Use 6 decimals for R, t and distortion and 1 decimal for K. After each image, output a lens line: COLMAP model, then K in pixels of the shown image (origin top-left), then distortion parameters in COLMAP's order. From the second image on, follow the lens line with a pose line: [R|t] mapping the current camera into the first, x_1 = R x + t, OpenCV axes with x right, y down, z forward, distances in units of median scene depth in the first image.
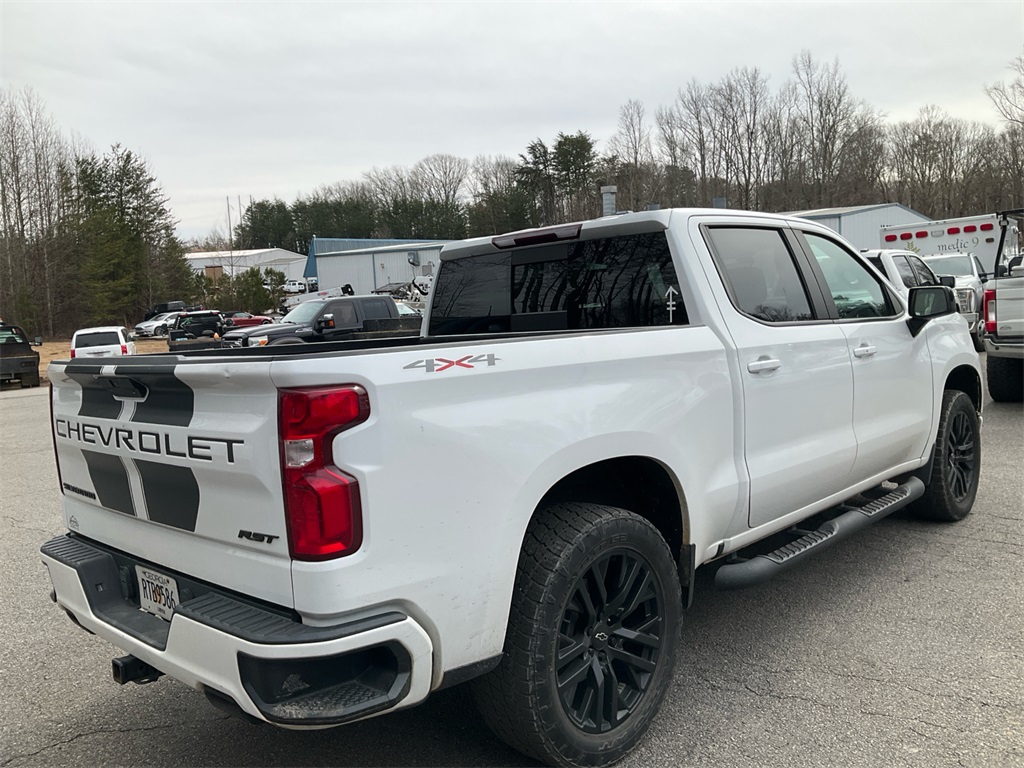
lens RADIAL K [[838.7, 0, 512.0], [0, 838.7, 384.0], [0, 0, 1]] dist [0.065238, -0.131009]
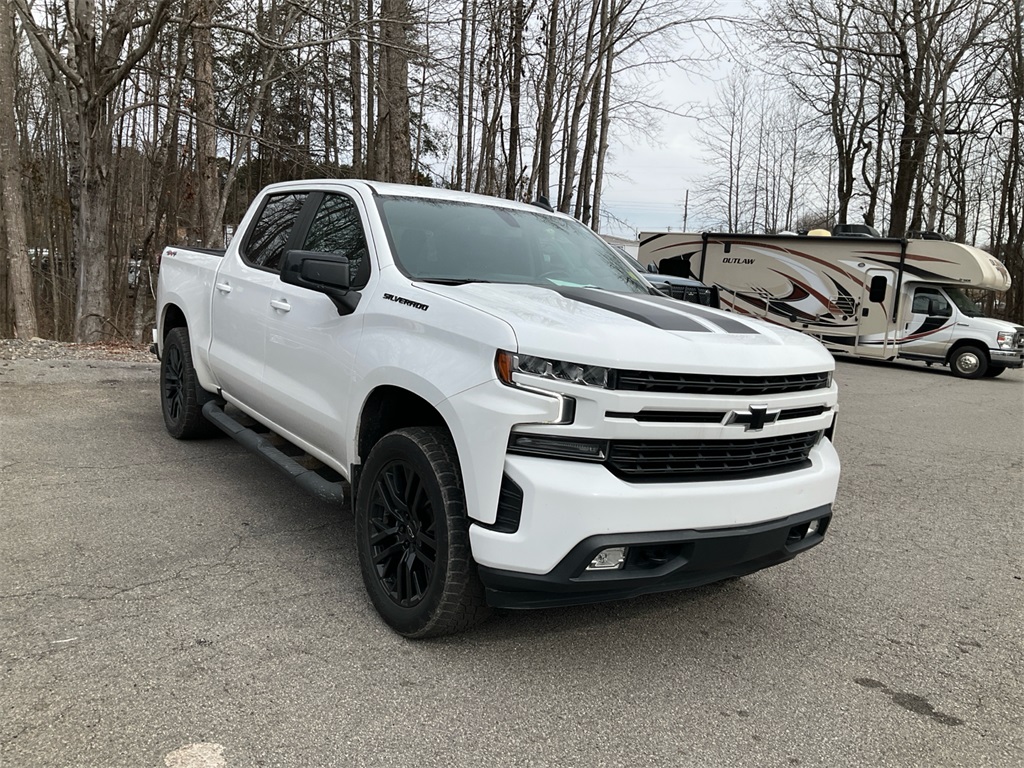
lens RADIAL K [[838.7, 0, 512.0], [0, 838.7, 384.0], [0, 0, 1]] dist [0.065238, -0.131009]
pose [[-0.201539, 0.178460, -0.963086, 2.200661], [-0.156840, 0.964694, 0.211580, -0.336266], [0.966842, 0.193692, -0.166434, 2.328584]]
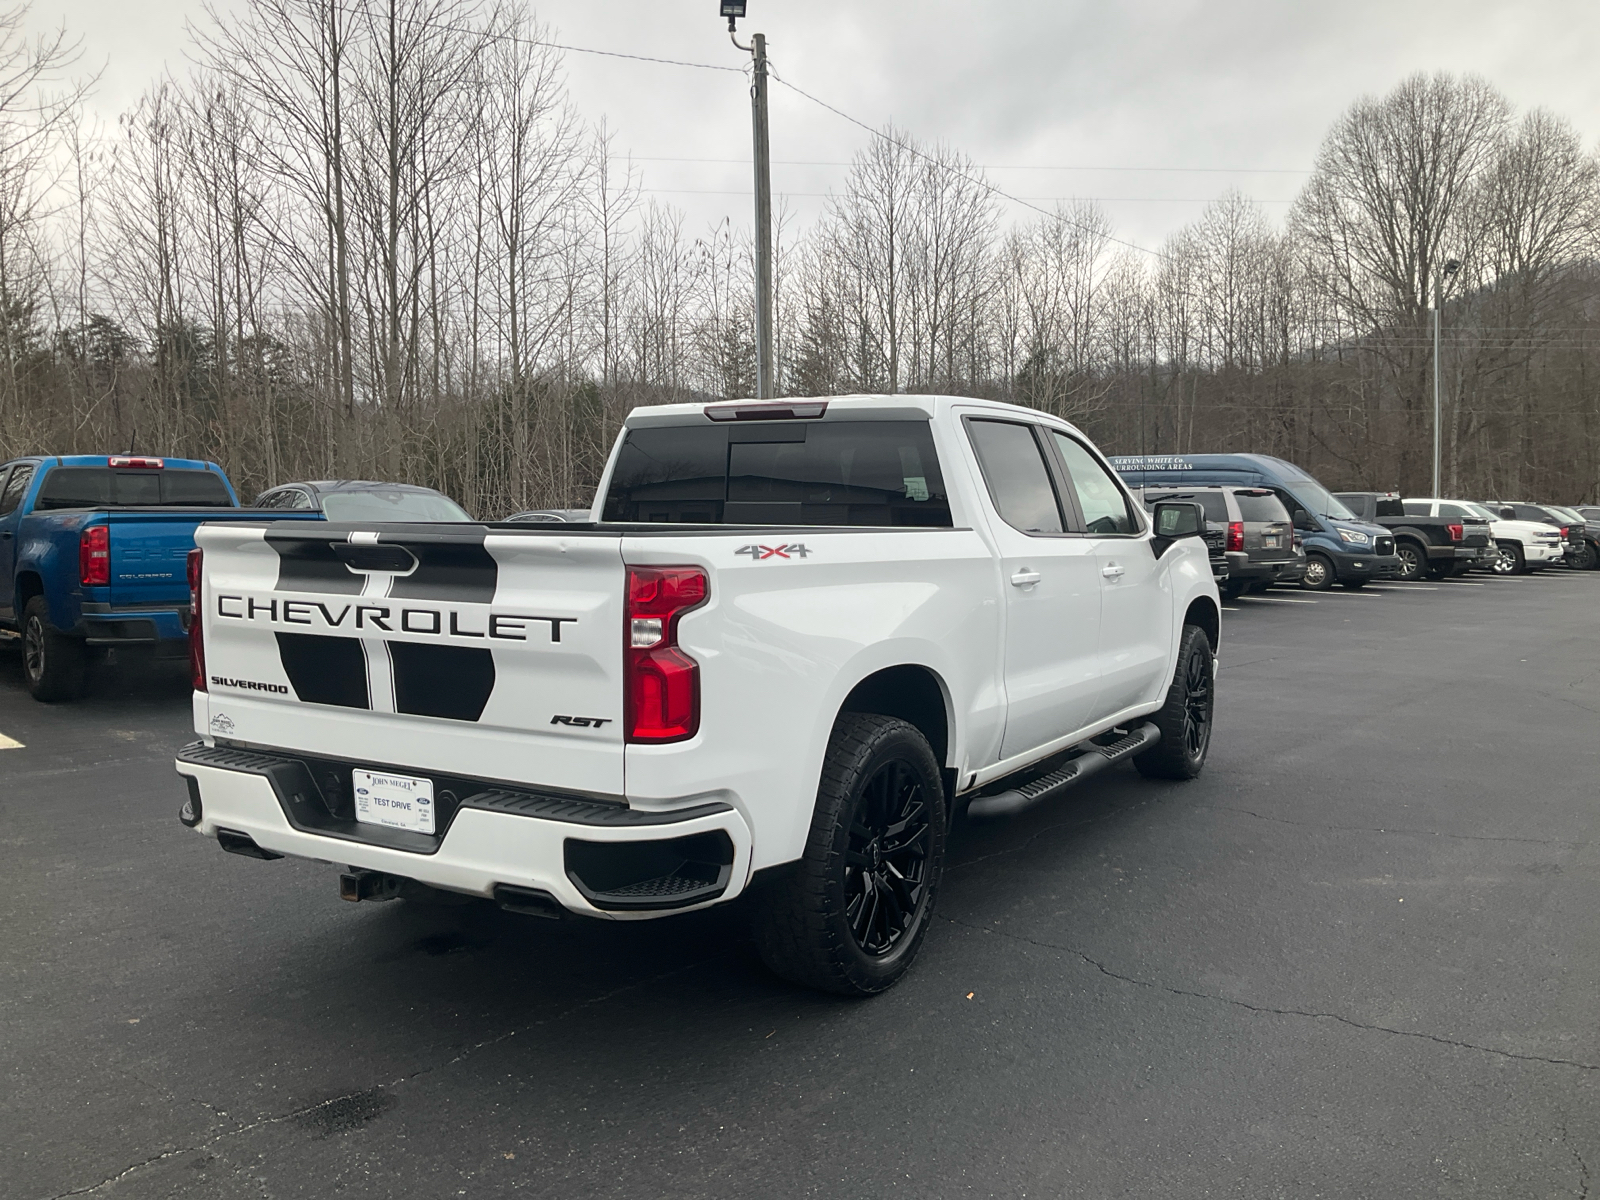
lens RADIAL K [[1324.6, 0, 800.0], [0, 1324.6, 600.0], [0, 0, 1]] dist [0.072370, -0.161642]
pose [[0.971287, 0.049797, 0.232641, -0.335725], [-0.046912, 0.998738, -0.017919, 0.048339], [-0.233240, 0.006491, 0.972398, -0.411134]]
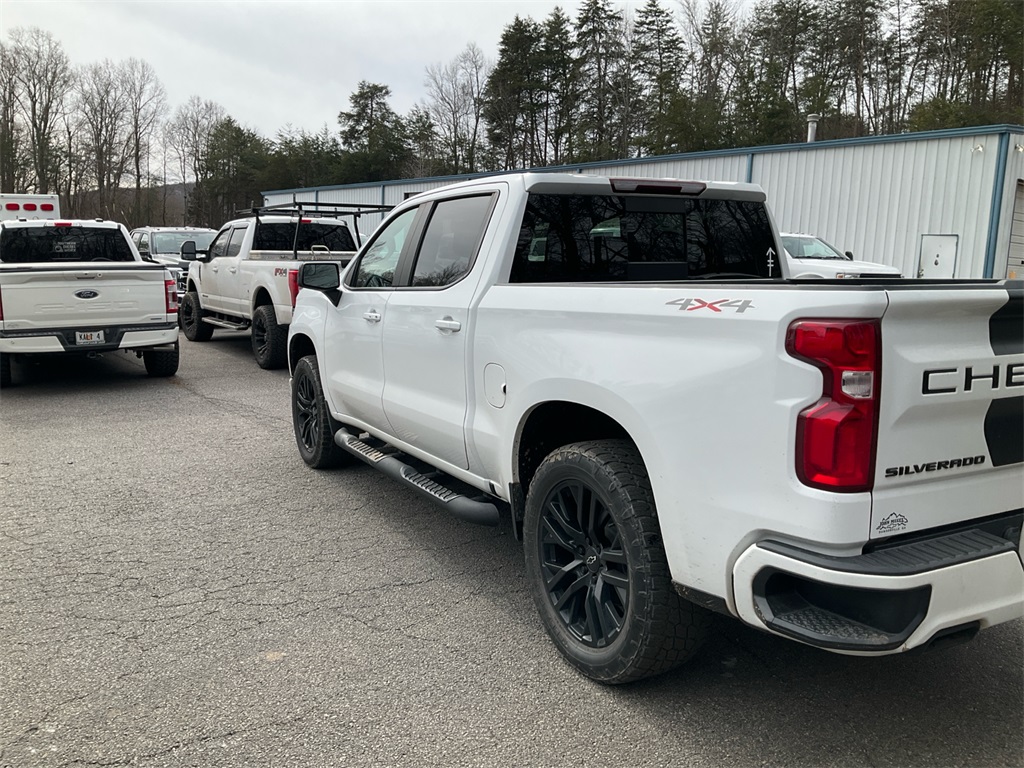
lens RADIAL K [[847.7, 0, 512.0], [0, 847.7, 384.0], [0, 0, 1]] dist [0.072370, -0.161642]
pose [[0.322655, -0.070984, 0.943851, -1.473018], [0.062396, 0.996610, 0.053622, -0.006665], [-0.944458, 0.041591, 0.325991, 1.231598]]
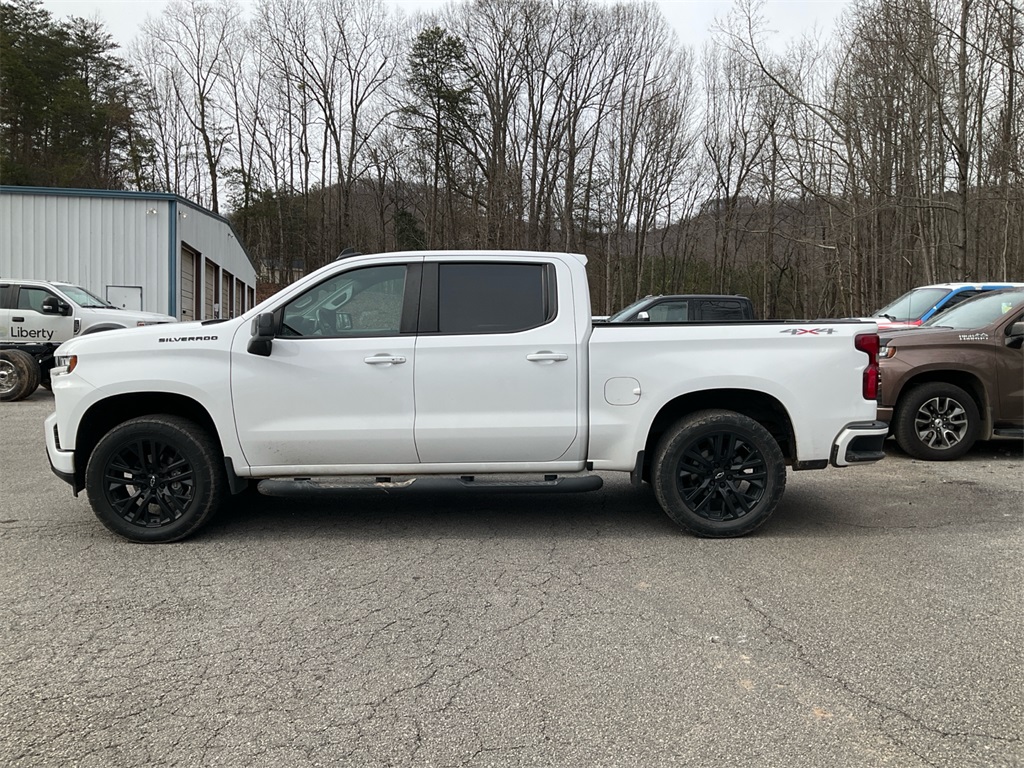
lens RADIAL K [[847.7, 0, 512.0], [0, 847.7, 384.0], [0, 0, 1]] dist [0.072370, -0.161642]
pose [[-0.692145, 0.001282, 0.721757, -1.524431], [0.103797, 0.989780, 0.097781, -0.178090], [-0.714256, 0.142595, -0.685204, 3.248866]]
